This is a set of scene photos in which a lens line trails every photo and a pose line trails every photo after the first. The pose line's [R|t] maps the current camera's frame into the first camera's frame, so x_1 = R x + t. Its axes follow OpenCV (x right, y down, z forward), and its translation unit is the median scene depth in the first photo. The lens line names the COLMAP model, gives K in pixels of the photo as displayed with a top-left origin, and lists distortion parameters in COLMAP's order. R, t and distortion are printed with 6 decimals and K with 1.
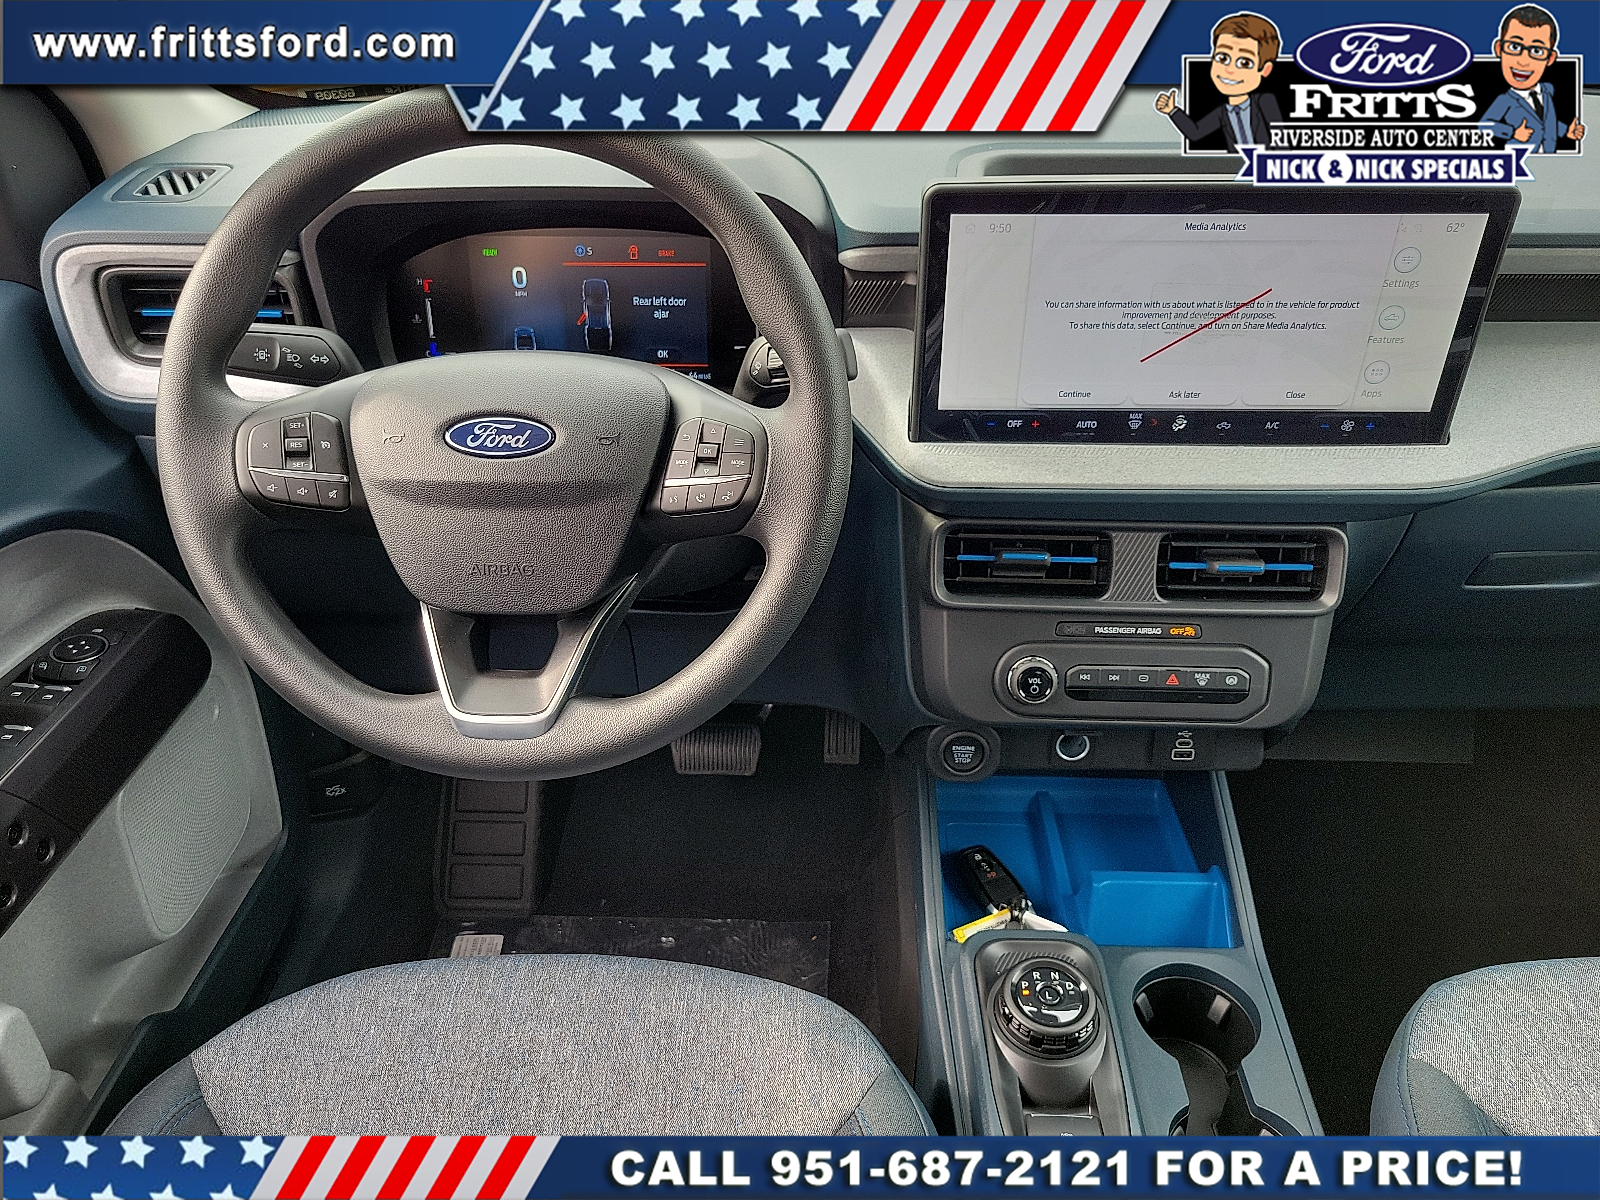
lens RADIAL K [[1228.3, 0, 803.0], [0, 1228.3, 604.5], [0, 0, 1]] dist [0.045811, 0.000001]
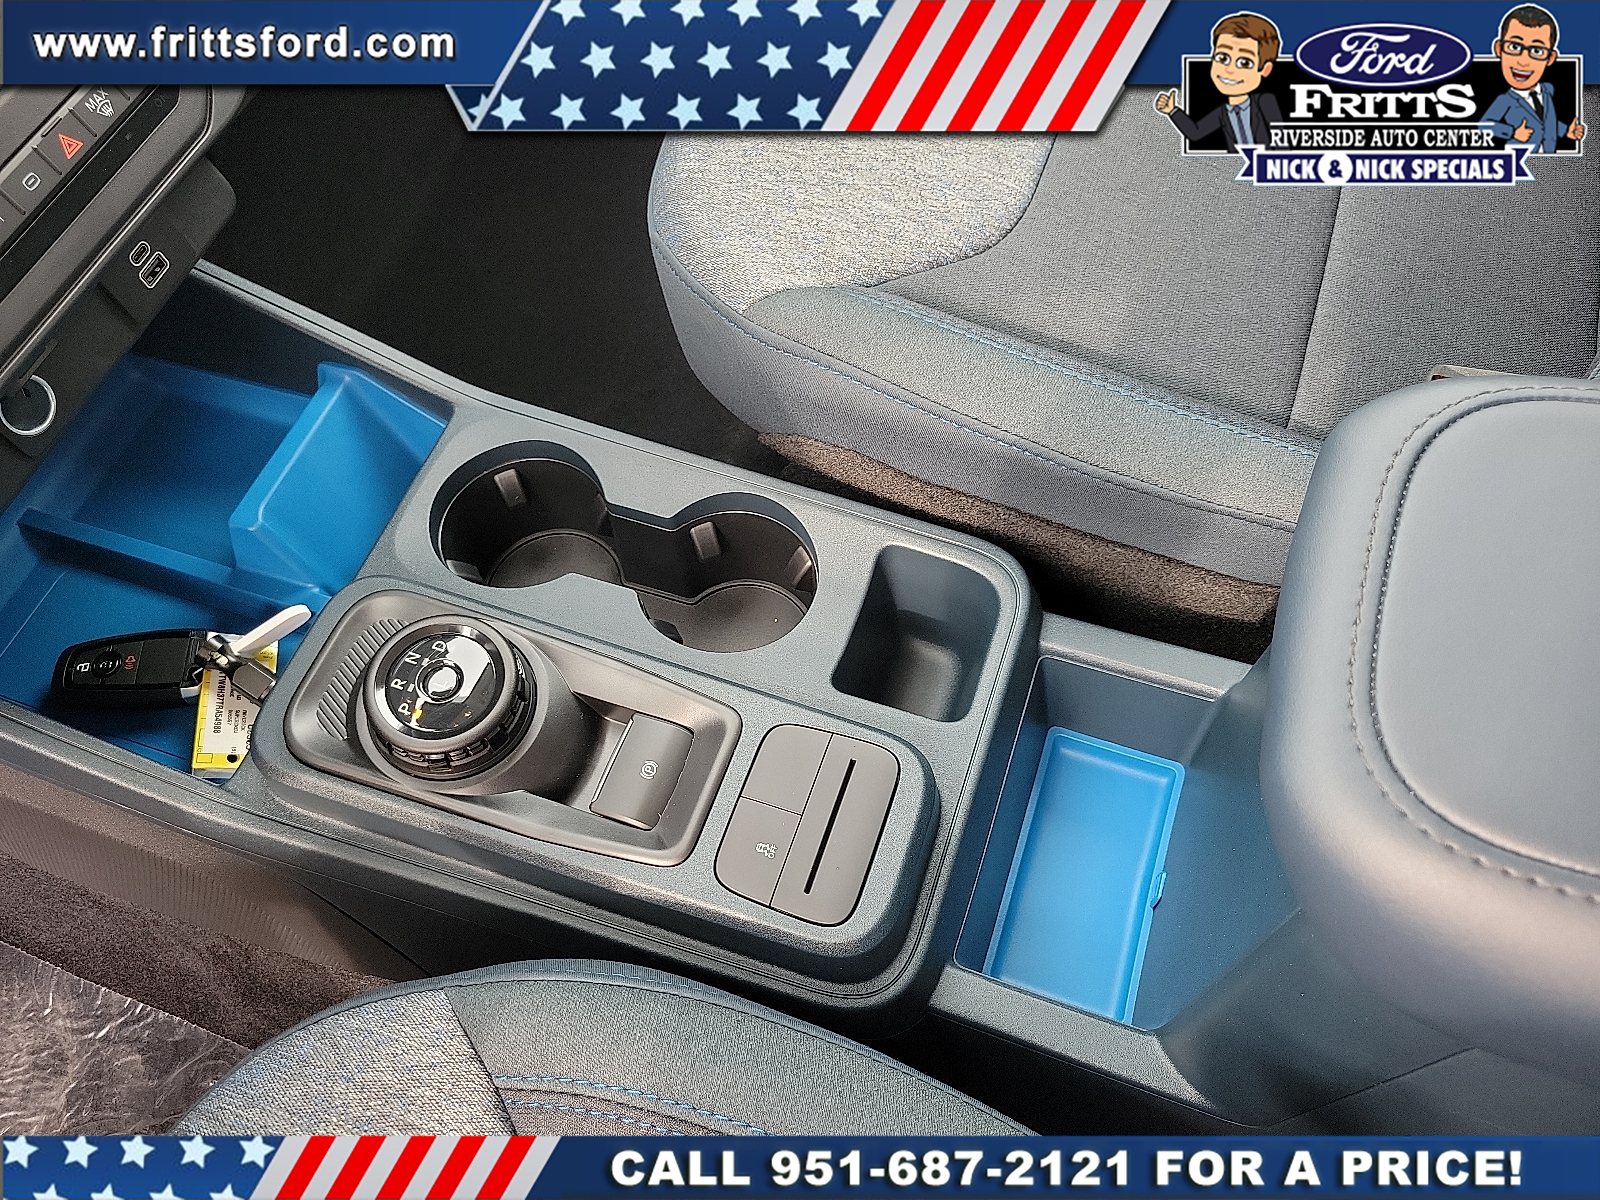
lens RADIAL K [[1206.9, 0, 790.3], [0, 1206.9, 604.6], [0, 0, 1]] dist [0.014551, 0.001176]
pose [[0.308010, -0.835660, 0.454756, 0.010388], [0.545667, 0.546730, 0.635086, 0.008435], [-0.779344, 0.052533, 0.624390, 0.401666]]
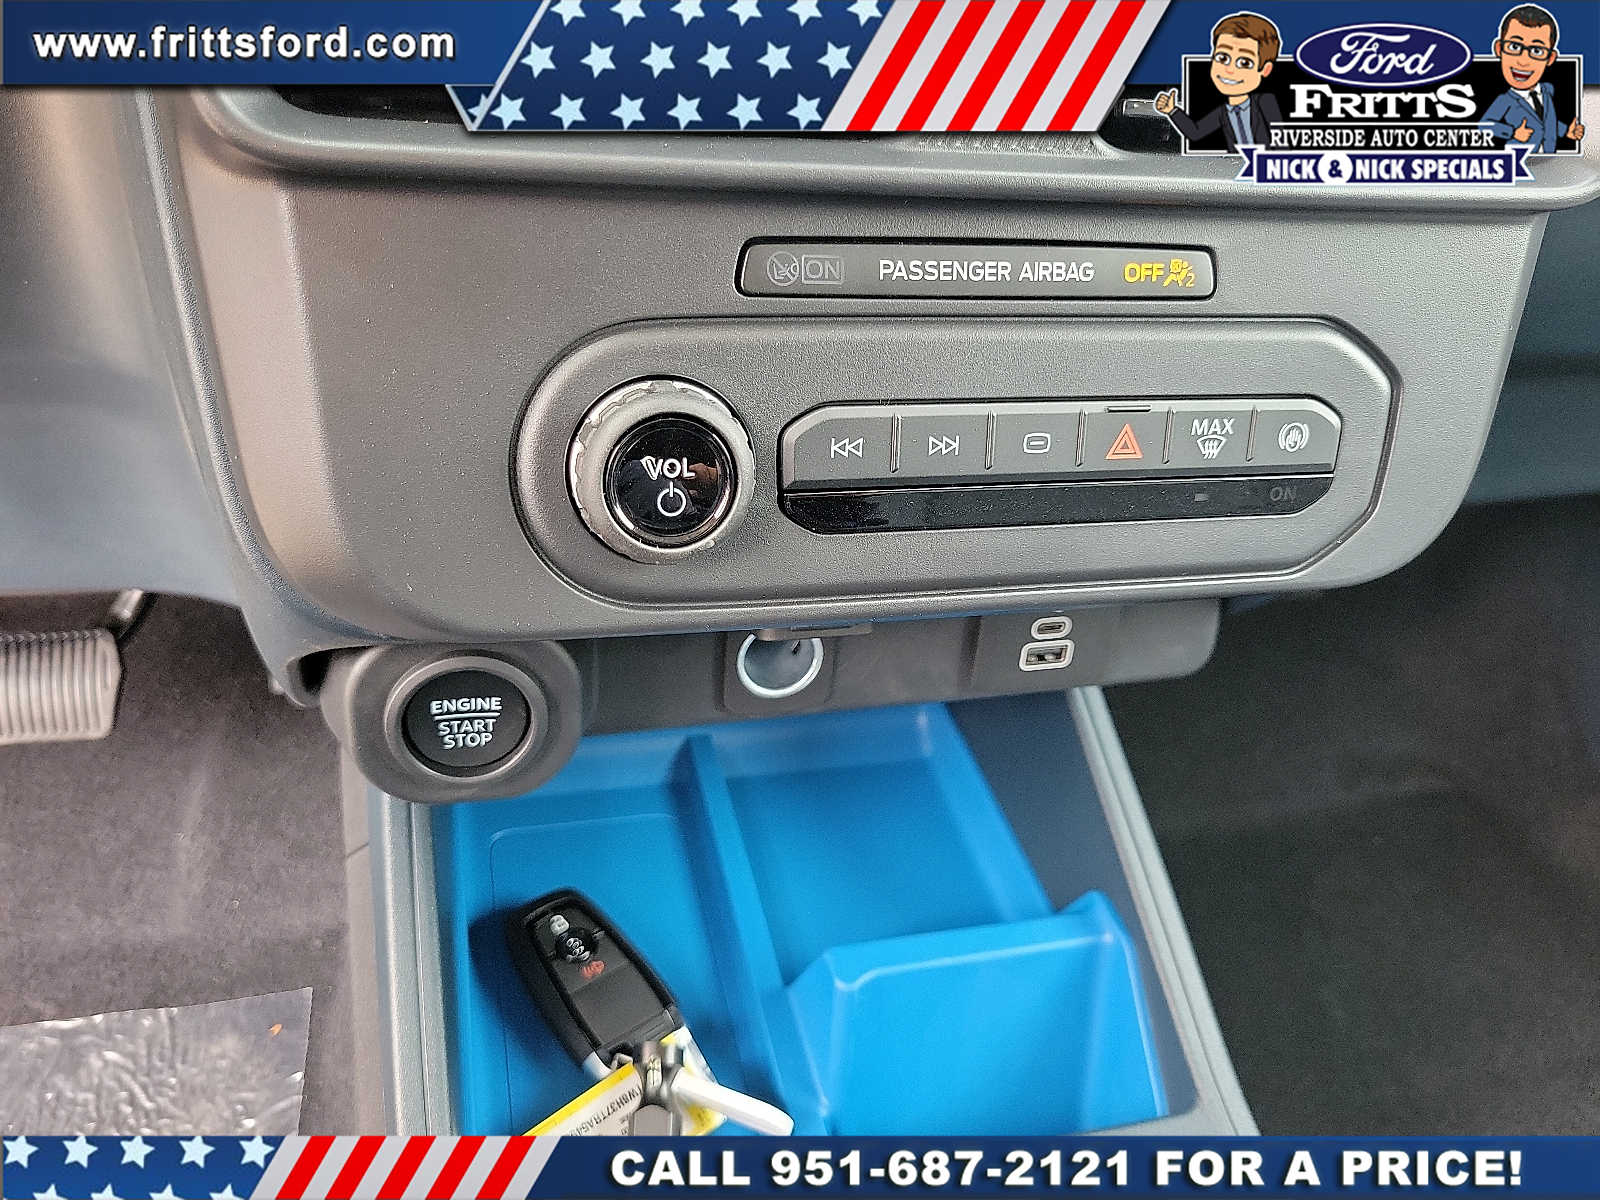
lens RADIAL K [[1206.9, 0, 796.9], [0, 1206.9, 599.8], [0, 0, 1]] dist [0.014551, 0.001176]
pose [[0.955689, -0.077911, 0.283879, 0.116306], [0.043699, 0.991204, 0.124923, 0.048962], [-0.291115, -0.106982, 0.950687, 0.622910]]
